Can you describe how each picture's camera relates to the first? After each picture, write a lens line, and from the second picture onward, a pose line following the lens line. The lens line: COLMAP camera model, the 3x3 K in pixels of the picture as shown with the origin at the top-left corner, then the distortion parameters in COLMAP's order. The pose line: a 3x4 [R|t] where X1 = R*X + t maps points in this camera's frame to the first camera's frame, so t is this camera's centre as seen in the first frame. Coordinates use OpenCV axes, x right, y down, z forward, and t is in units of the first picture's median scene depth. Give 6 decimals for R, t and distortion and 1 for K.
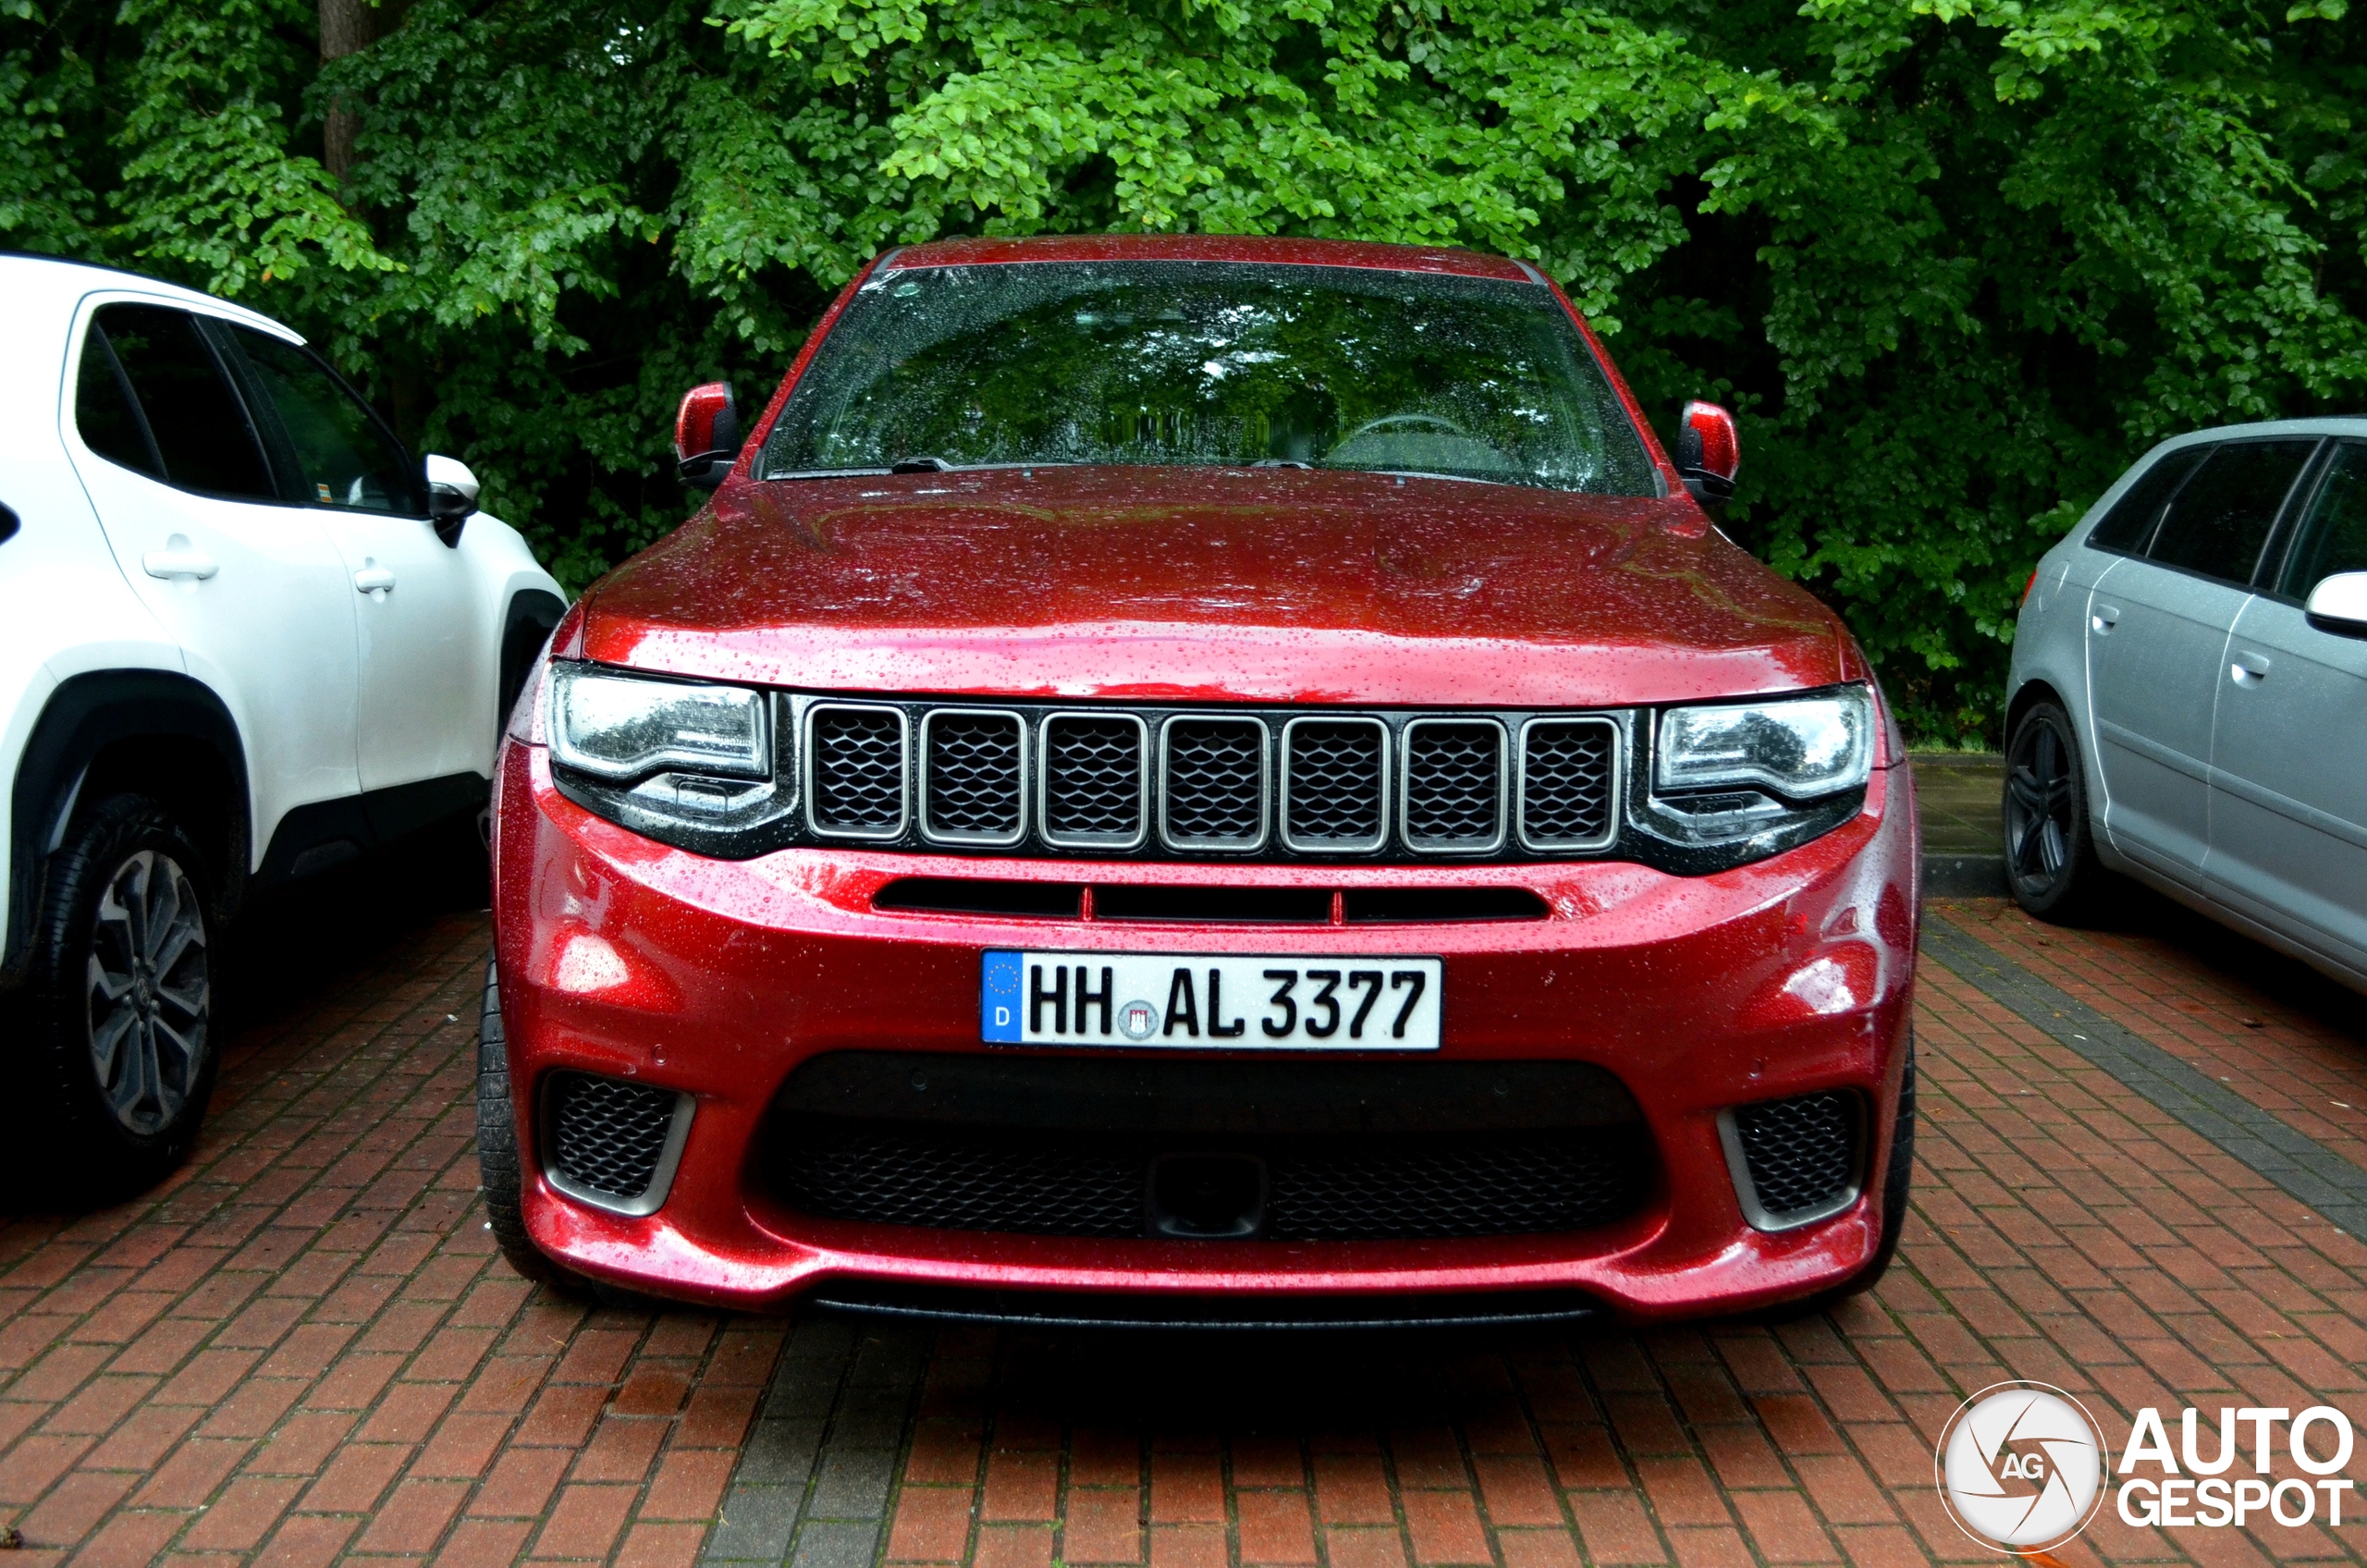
lens RADIAL K [[2318.2, 0, 1183.5], [0, 2318.2, 784.0], [0, 0, 1]] dist [-0.079166, 0.015877]
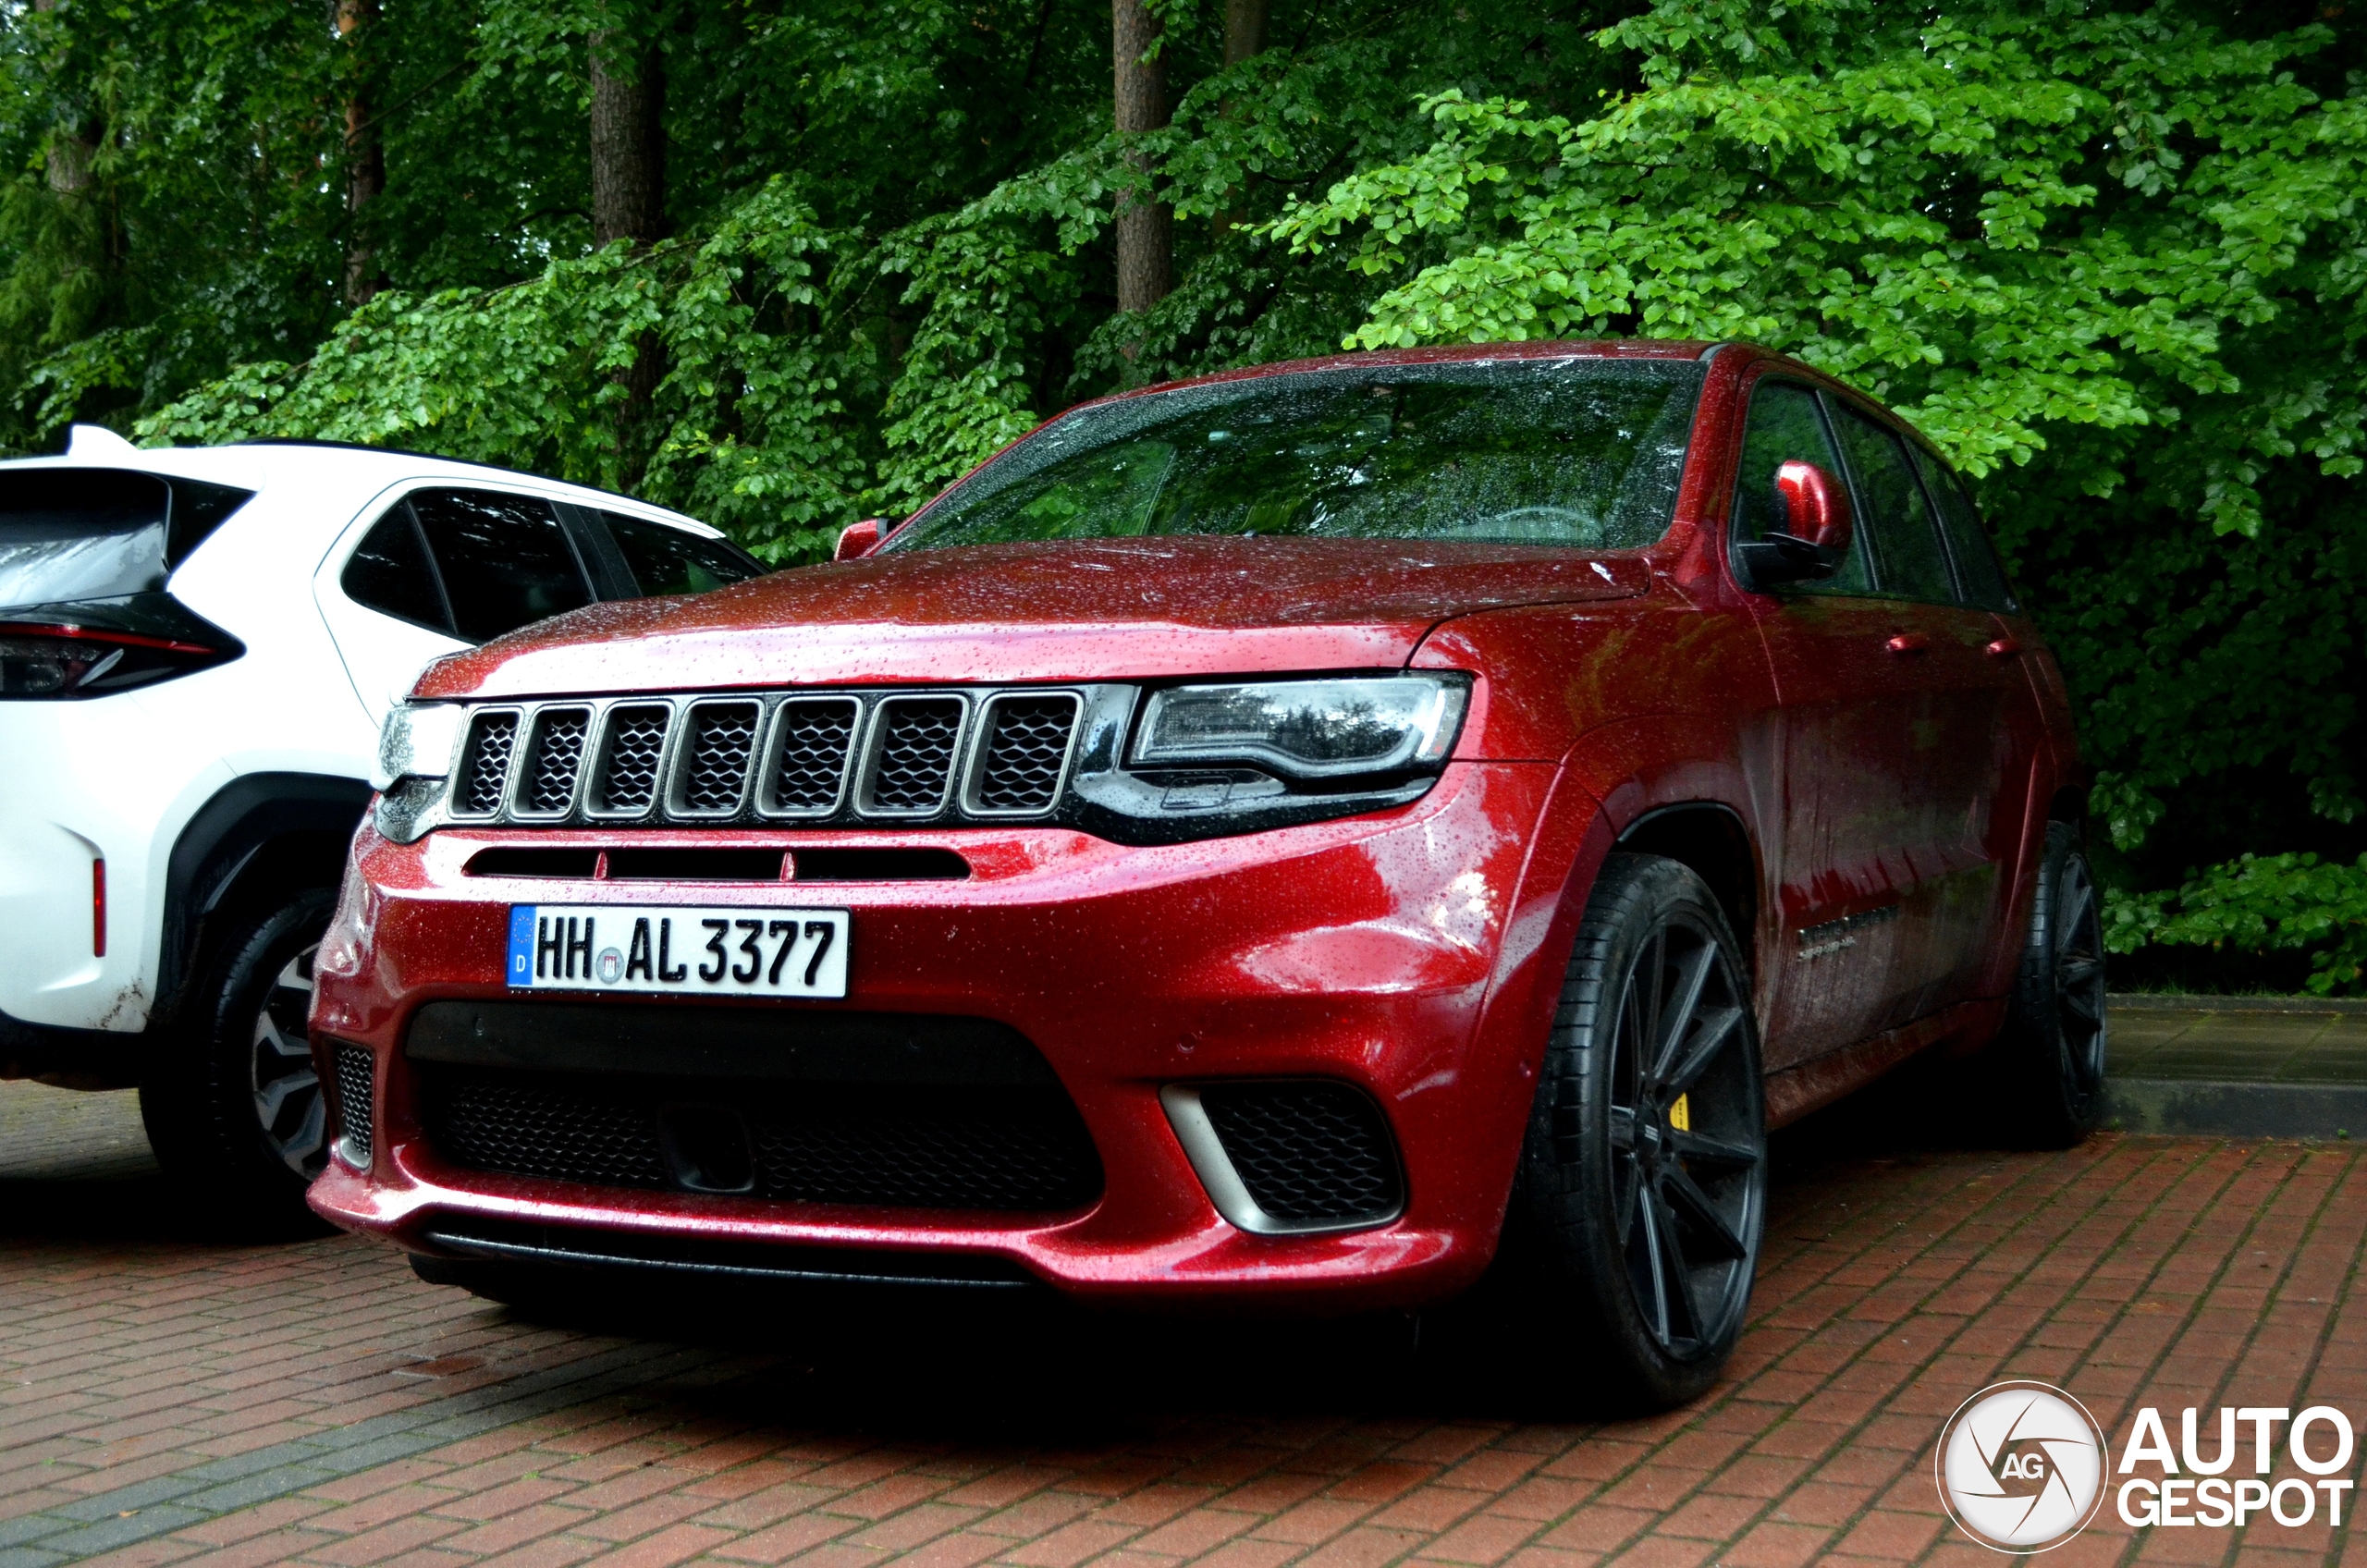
lens RADIAL K [[2710.3, 0, 1183.5], [0, 2710.3, 784.0], [0, 0, 1]] dist [-0.046507, -0.009141]
pose [[0.886155, -0.027889, -0.462548, 0.501193], [-0.039573, 0.989986, -0.135505, 0.110202], [0.461695, 0.138383, 0.876178, -0.006472]]
